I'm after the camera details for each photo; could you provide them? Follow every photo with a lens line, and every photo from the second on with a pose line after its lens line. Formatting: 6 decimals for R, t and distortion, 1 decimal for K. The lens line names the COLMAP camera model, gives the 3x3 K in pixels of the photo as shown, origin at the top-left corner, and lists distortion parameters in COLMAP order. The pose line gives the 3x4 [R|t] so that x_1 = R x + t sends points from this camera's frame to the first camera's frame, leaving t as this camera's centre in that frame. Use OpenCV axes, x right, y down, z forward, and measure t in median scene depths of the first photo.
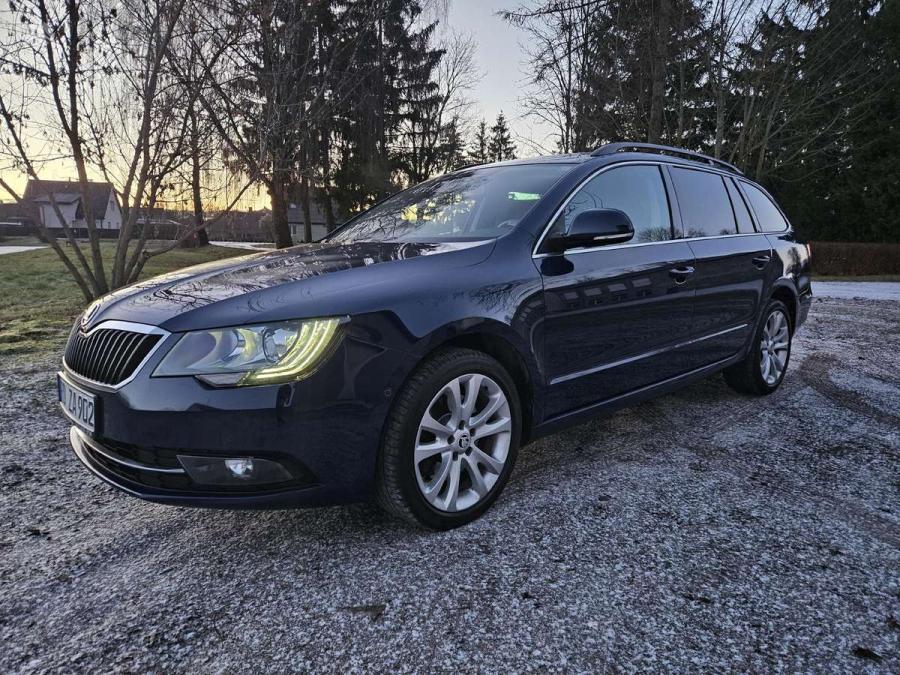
lens RADIAL K [[669.5, 0, 450.0], [0, 669.5, 337.5], [0, 0, 1]] dist [0.083450, -0.082317]
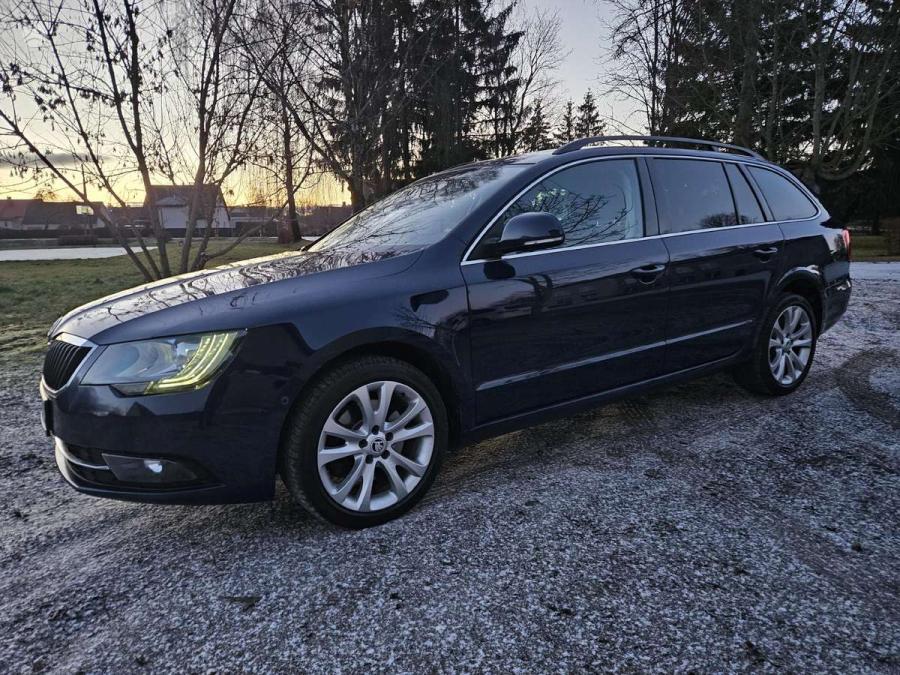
lens RADIAL K [[672.9, 0, 437.6], [0, 672.9, 343.9], [0, 0, 1]] dist [0.086173, -0.080079]
pose [[0.982551, -0.002708, -0.185976, 0.244314], [0.008508, 0.999502, 0.030397, -0.027225], [0.185801, -0.031449, 0.982084, -0.007975]]
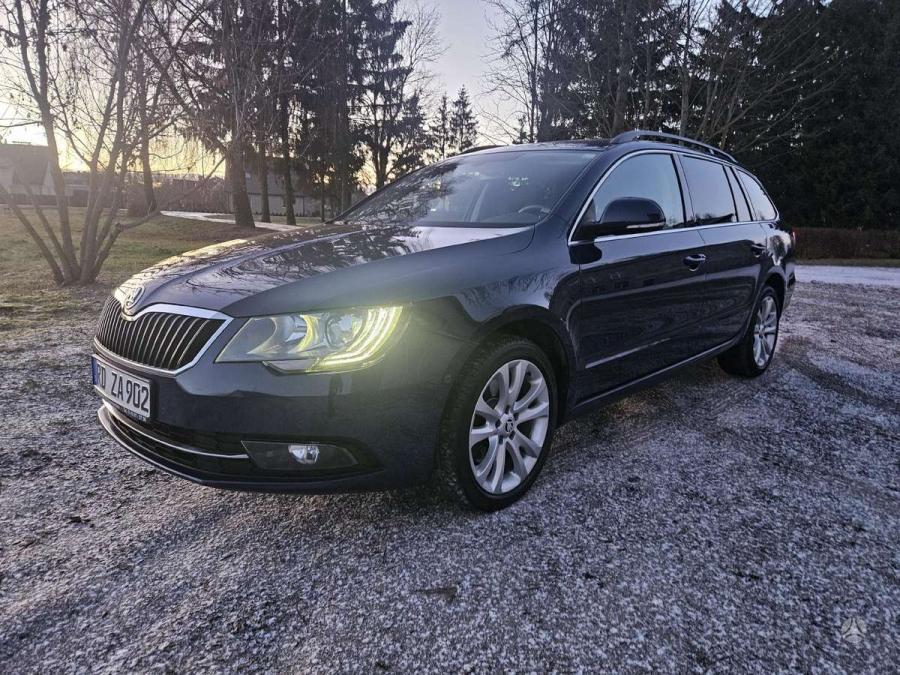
lens RADIAL K [[678.7, 0, 448.3], [0, 678.7, 323.2], [0, 0, 1]] dist [0.080960, -0.080229]
pose [[0.996865, 0.009524, 0.078551, -0.121345], [-0.010744, 0.999828, 0.015122, -0.012184], [-0.078393, -0.015918, 0.996795, -0.016133]]
